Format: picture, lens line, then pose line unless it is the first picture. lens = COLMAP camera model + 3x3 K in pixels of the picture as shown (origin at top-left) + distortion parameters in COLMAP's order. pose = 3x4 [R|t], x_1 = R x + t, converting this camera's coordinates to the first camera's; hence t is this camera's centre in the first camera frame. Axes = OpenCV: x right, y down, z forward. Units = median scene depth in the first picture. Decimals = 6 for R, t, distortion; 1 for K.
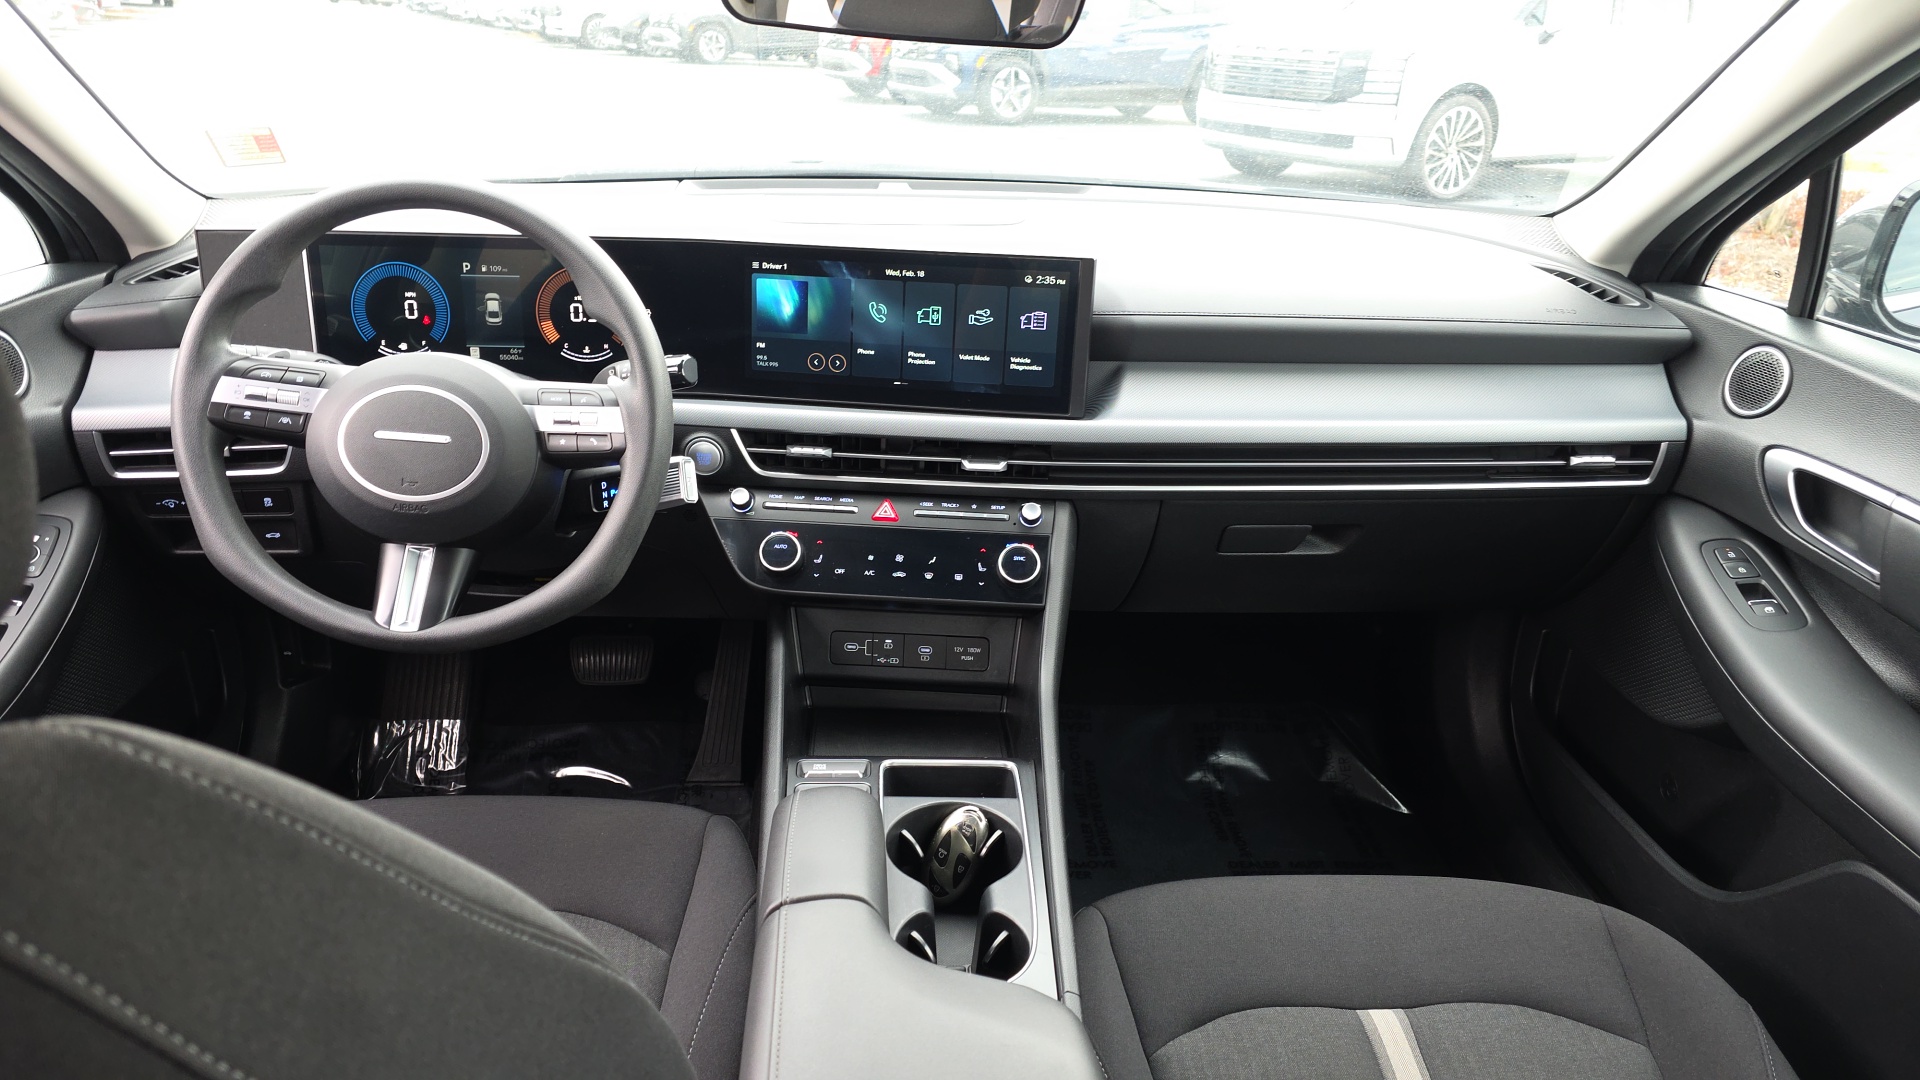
lens RADIAL K [[1318.3, 0, 943.5], [0, 1318.3, 560.9], [0, 0, 1]] dist [0.092718, -0.119884]
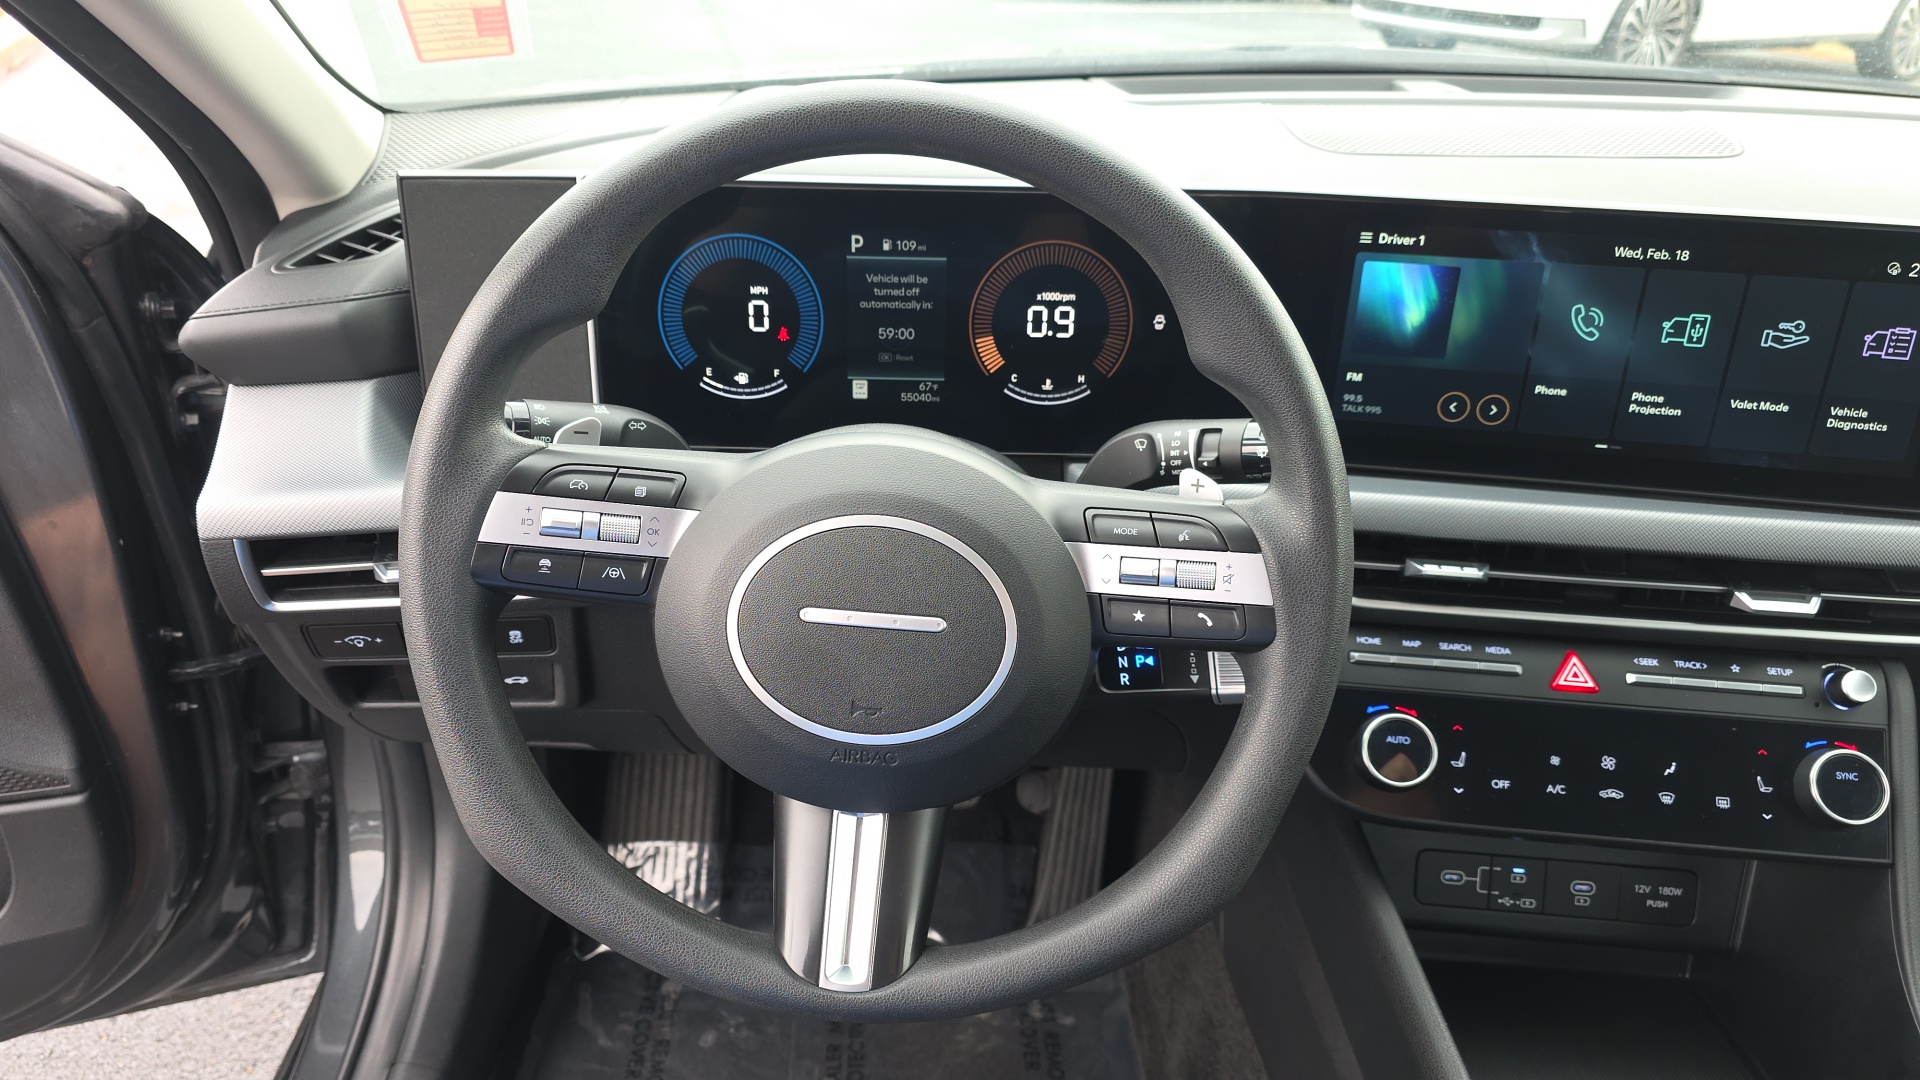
lens RADIAL K [[1323.6, 0, 945.5], [0, 1323.6, 541.4], [0, 0, 1]] dist [0.064695, -0.078503]
pose [[0.999062, 0.015531, -0.040421, -0.293964], [-0.012875, 0.997793, 0.065147, -0.129777], [0.041343, -0.064565, 0.997057, 0.424401]]
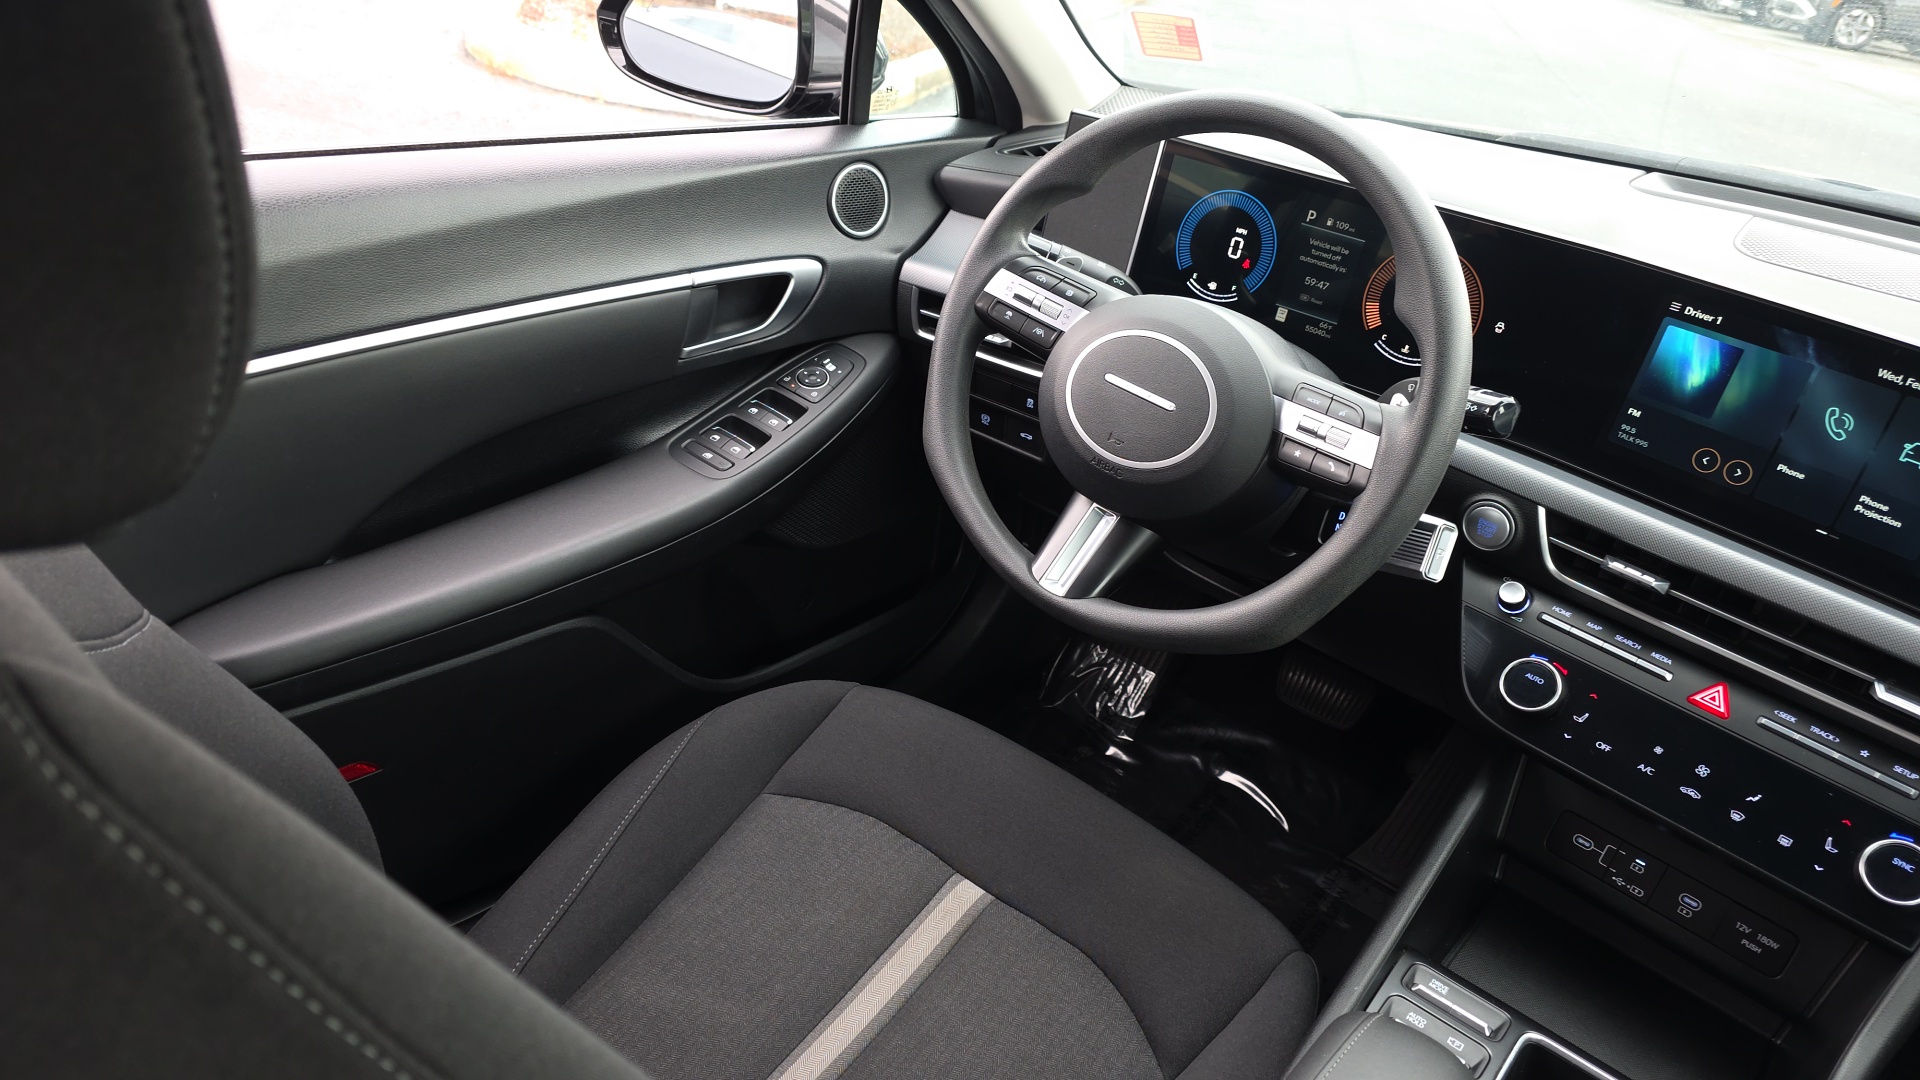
lens RADIAL K [[1323.3, 0, 924.1], [0, 1323.3, 547.2], [0, 0, 1]] dist [0.053925, -0.053851]
pose [[0.729068, 0.383780, -0.566722, 0.021305], [-0.363488, 0.918695, 0.154518, -0.068861], [0.579945, 0.093342, 0.809290, 0.196412]]
